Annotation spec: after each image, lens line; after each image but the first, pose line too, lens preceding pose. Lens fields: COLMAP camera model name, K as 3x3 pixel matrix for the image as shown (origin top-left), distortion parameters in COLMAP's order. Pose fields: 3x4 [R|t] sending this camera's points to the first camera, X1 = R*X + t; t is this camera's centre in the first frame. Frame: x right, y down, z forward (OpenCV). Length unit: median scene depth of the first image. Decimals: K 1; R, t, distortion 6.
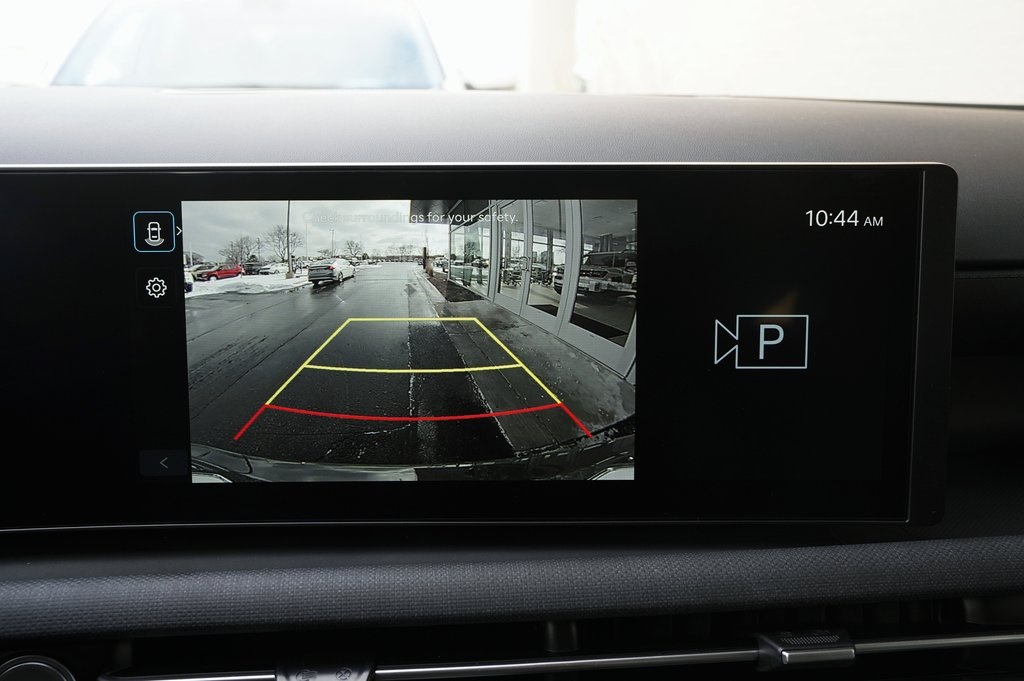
lens RADIAL K [[924.6, 0, 512.6], [0, 924.6, 337.7], [0, 0, 1]] dist [-0.061551, 0.020653]
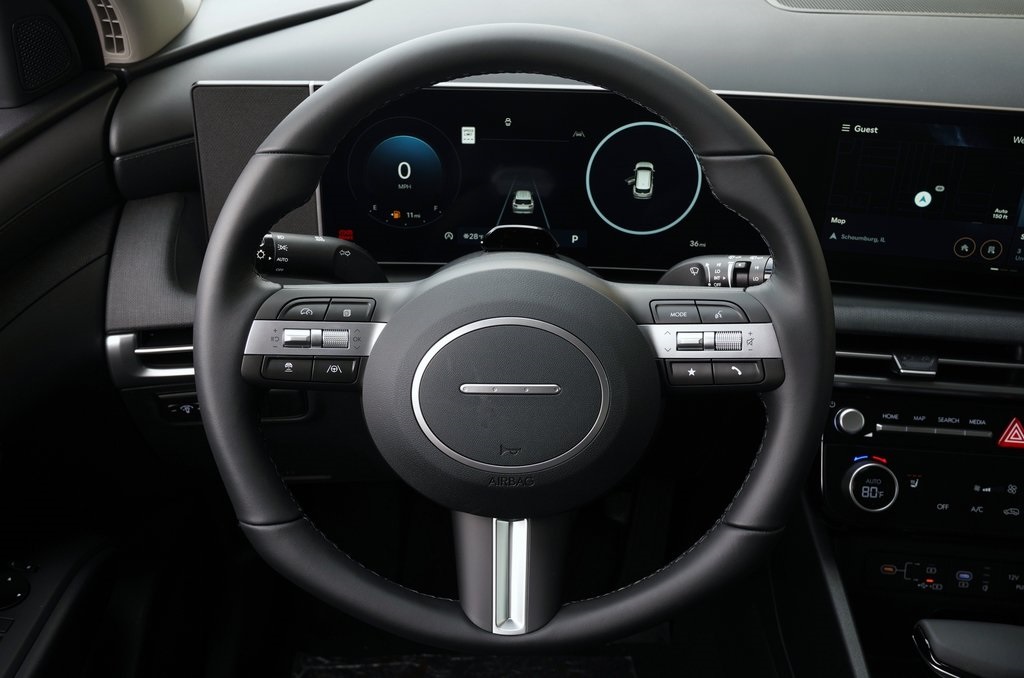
lens RADIAL K [[961.9, 0, 508.2], [0, 961.9, 358.3], [0, 0, 1]] dist [-0.032522, 0.000000]
pose [[0.981761, 0.114223, -0.151985, -0.727905], [-0.062666, 0.949148, 0.308529, -0.244027], [0.179497, -0.293378, 0.938994, -1.172079]]
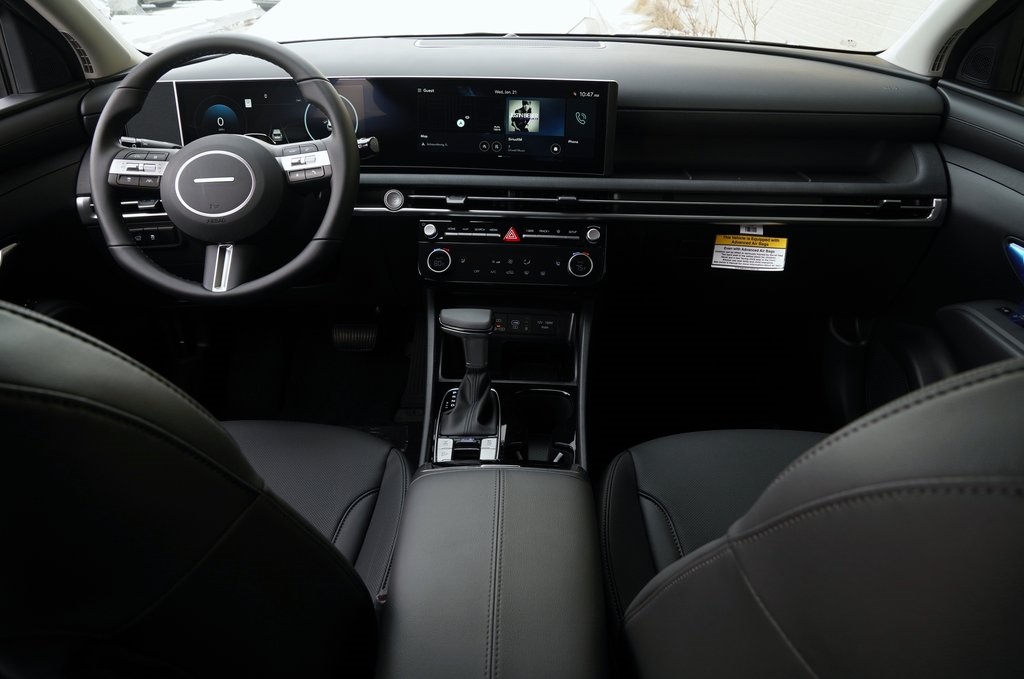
lens RADIAL K [[708.4, 0, 510.3], [0, 708.4, 336.0], [0, 0, 1]] dist [-0.124314, 0.076451]
pose [[0.984144, 0.082005, -0.157276, 0.585211], [-0.041904, 0.969099, 0.243089, 0.160384], [0.172351, -0.232644, 0.957169, -2.164163]]
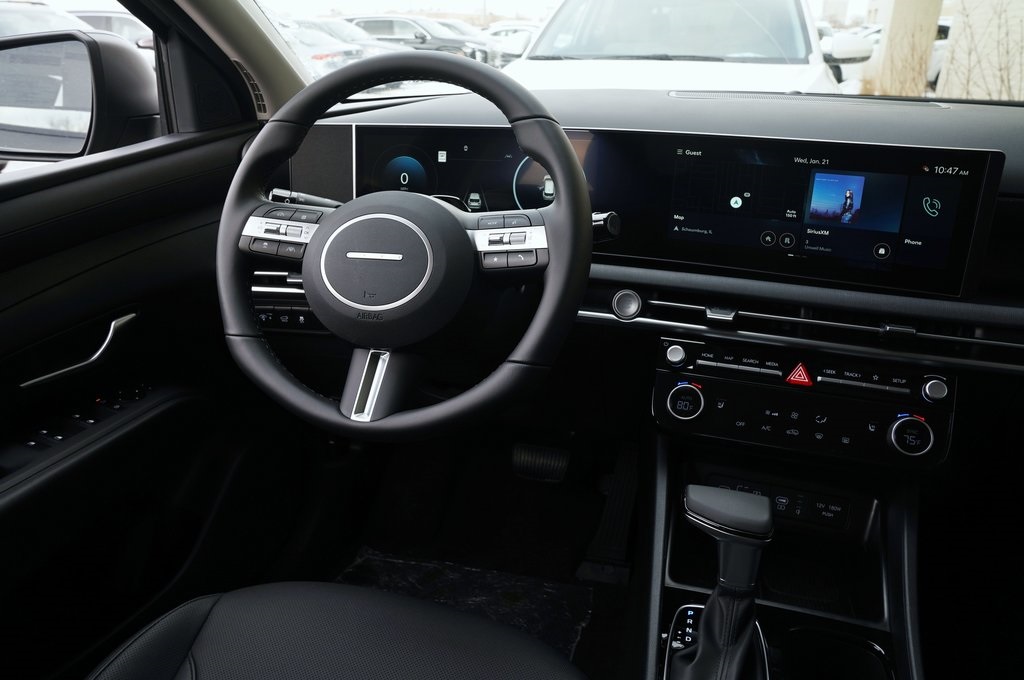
lens RADIAL K [[708.4, 0, 510.1], [0, 708.4, 347.3], [0, 0, 1]] dist [-0.124314, 0.076451]
pose [[0.898612, 0.165267, -0.406427, 0.112862], [-0.106382, 0.980774, 0.163604, 0.167878], [0.425651, -0.103780, 0.898916, -1.229628]]
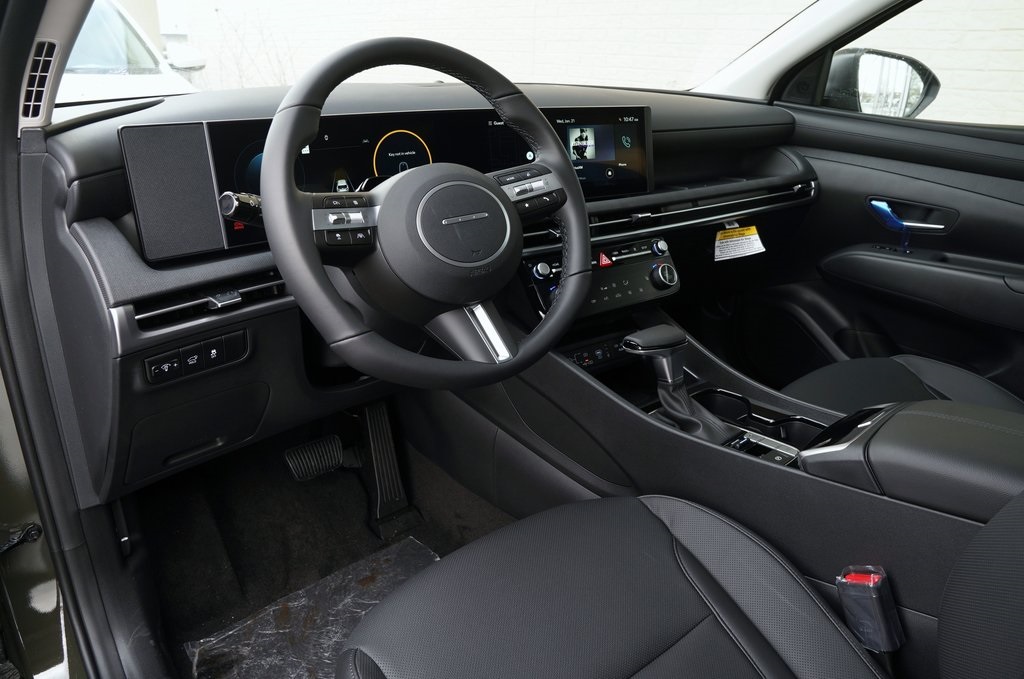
lens RADIAL K [[708.4, 0, 513.8], [0, 708.4, 340.9], [0, 0, 1]] dist [-0.124314, 0.076451]
pose [[0.849804, -0.182583, 0.494465, -1.870254], [0.125818, 0.981238, 0.146090, 0.333253], [-0.511861, -0.061935, 0.856832, -1.537148]]
